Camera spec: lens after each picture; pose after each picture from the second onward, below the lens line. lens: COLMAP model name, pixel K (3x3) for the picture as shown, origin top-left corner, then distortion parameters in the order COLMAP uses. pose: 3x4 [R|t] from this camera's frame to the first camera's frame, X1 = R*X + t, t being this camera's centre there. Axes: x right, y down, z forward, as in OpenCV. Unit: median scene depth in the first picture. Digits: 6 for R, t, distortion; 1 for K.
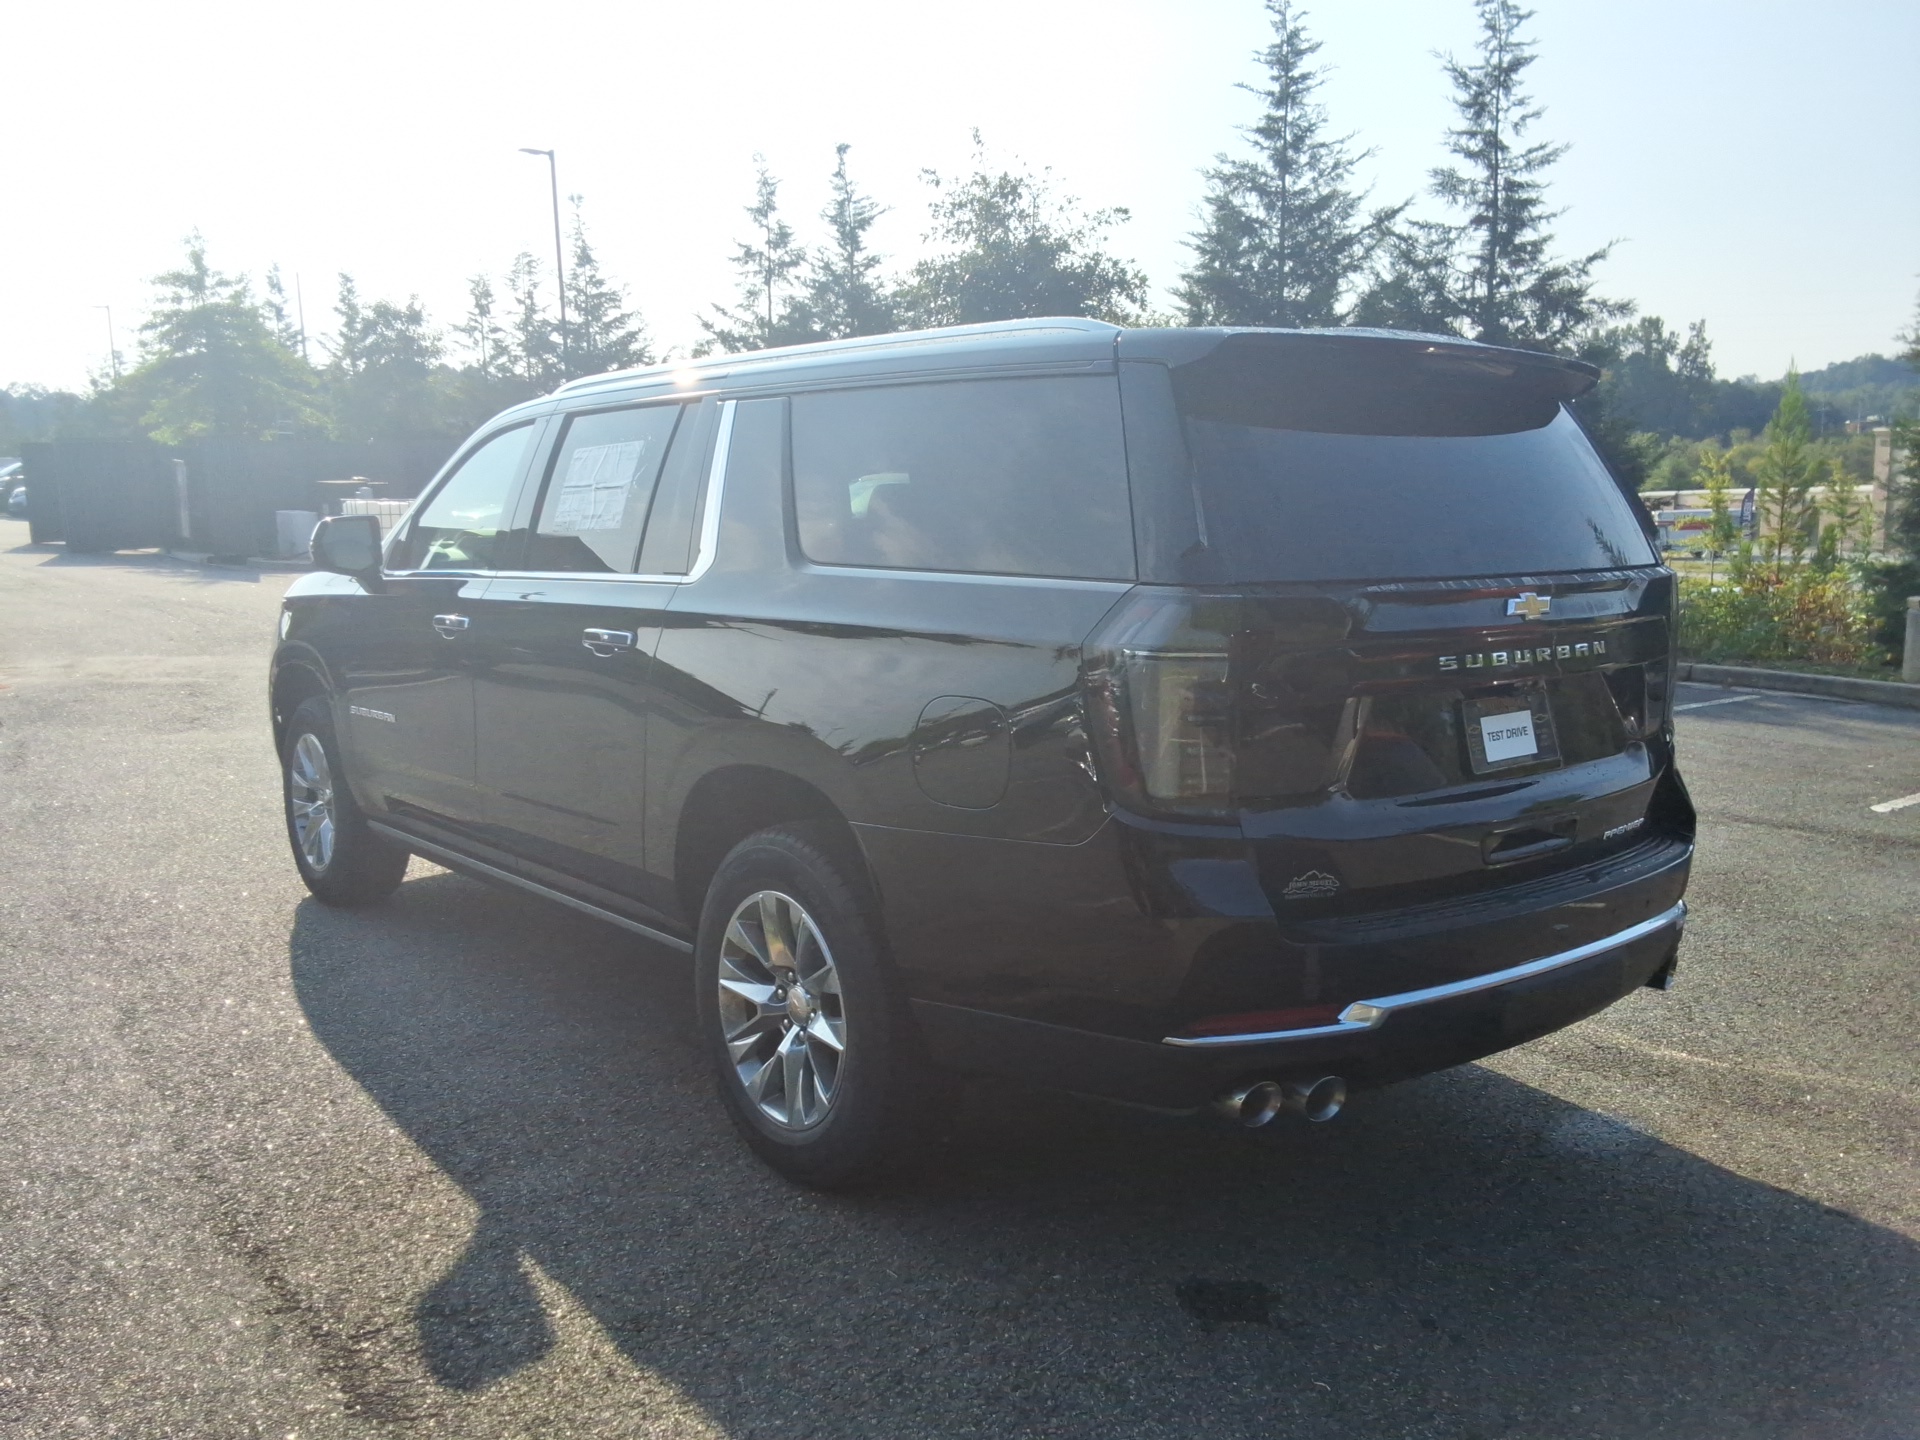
lens RADIAL K [[1588.3, 0, 975.6], [0, 1588.3, 750.9], [0, 0, 1]] dist [0.139871, -0.240236]
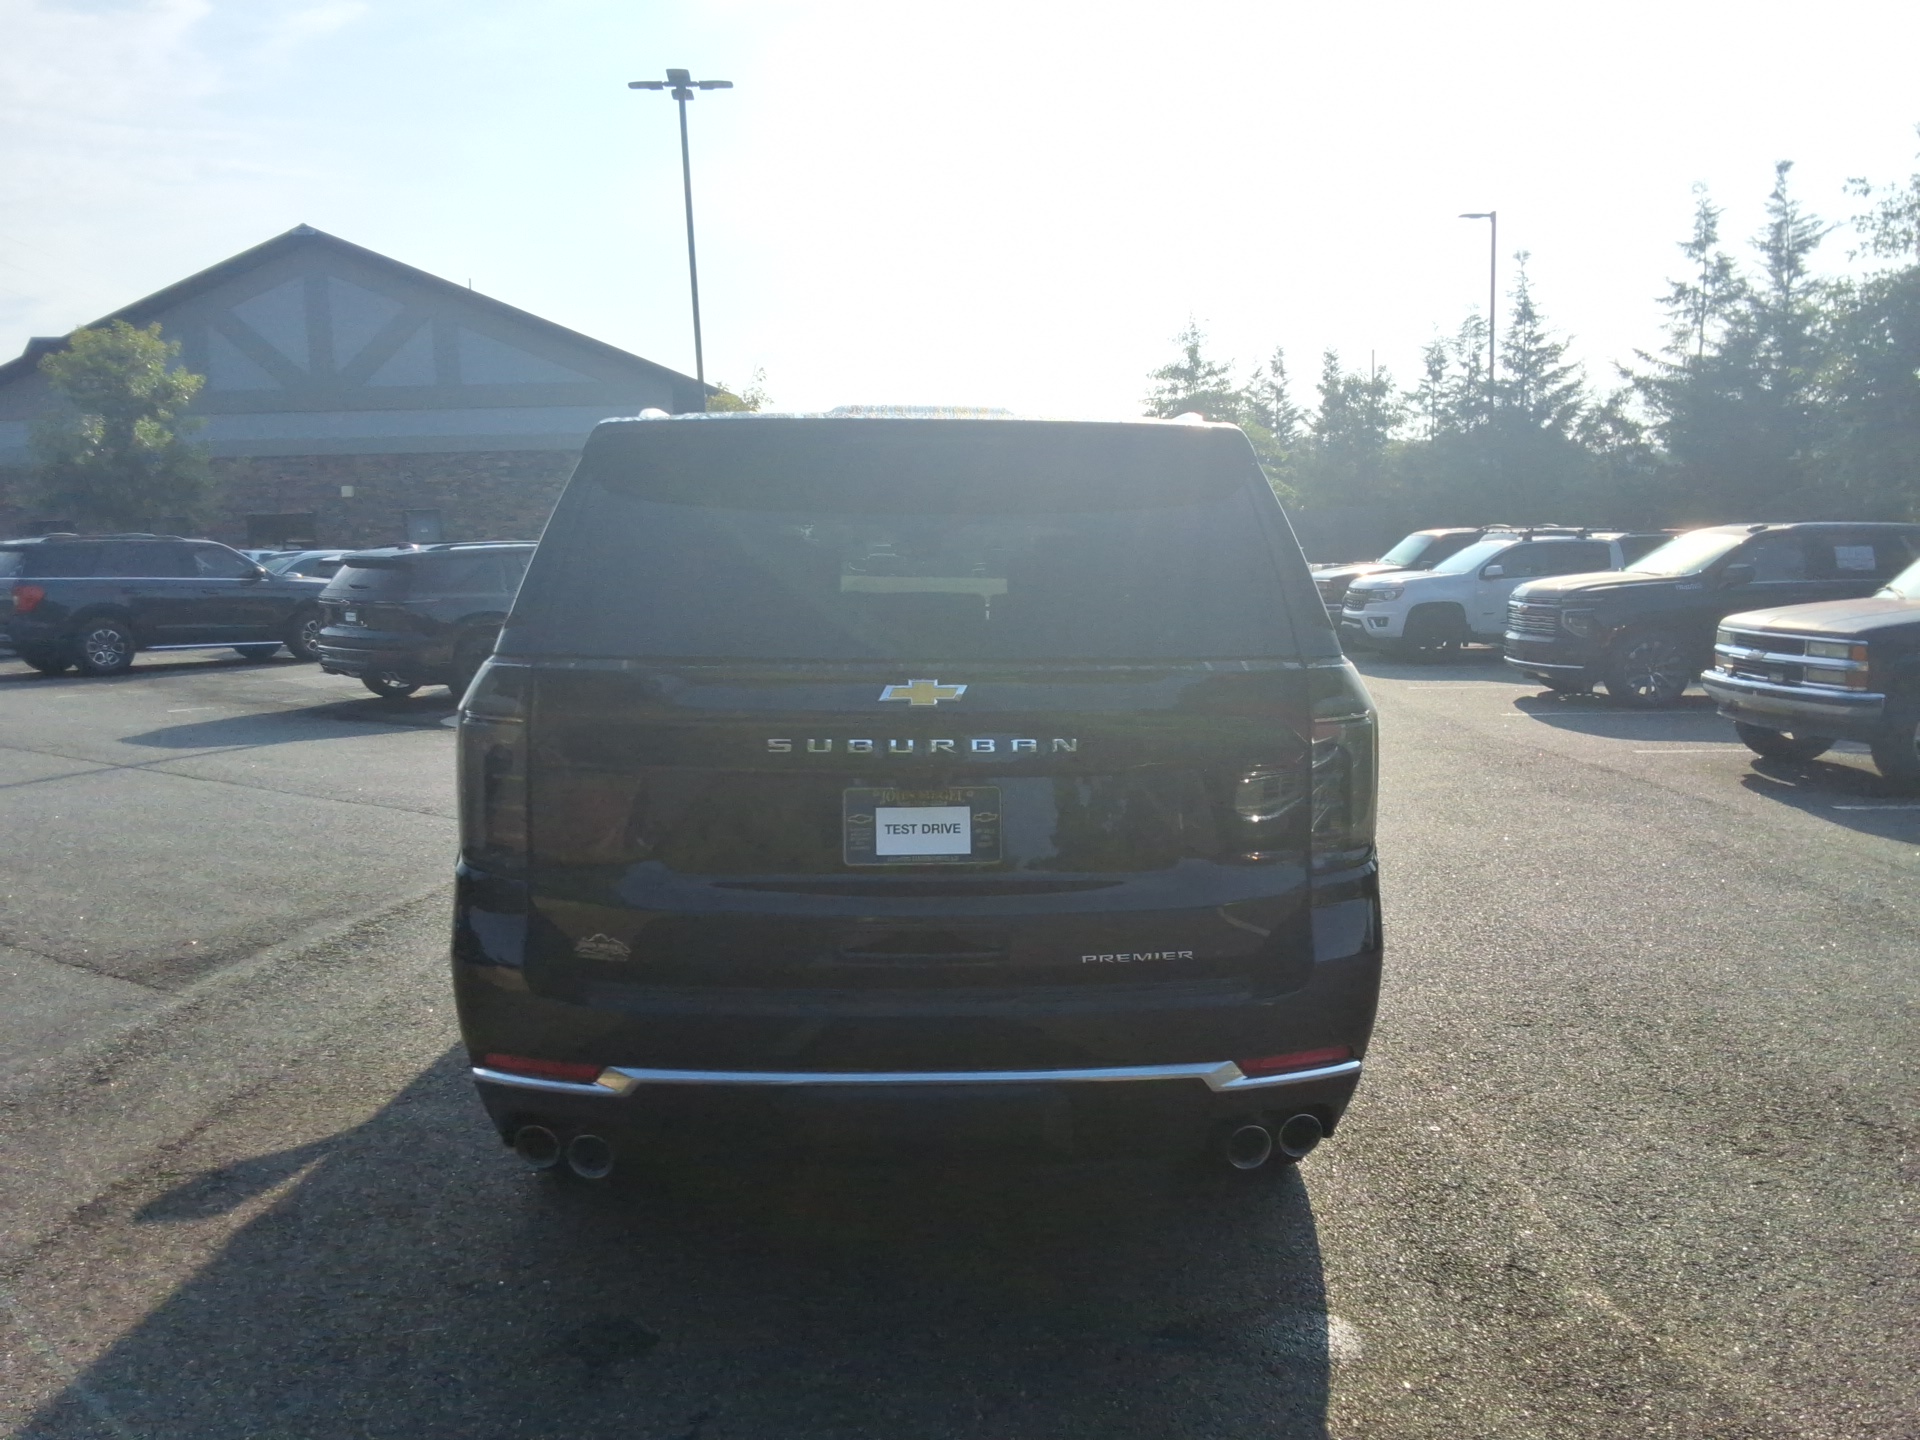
lens RADIAL K [[1588.3, 0, 975.6], [0, 1588.3, 750.9], [0, 0, 1]] dist [0.139871, -0.240236]
pose [[0.782345, 0.070984, -0.618788, 0.134489], [-0.093027, 0.995658, -0.003400, -0.008054], [0.615859, 0.060224, 0.785551, 0.042568]]
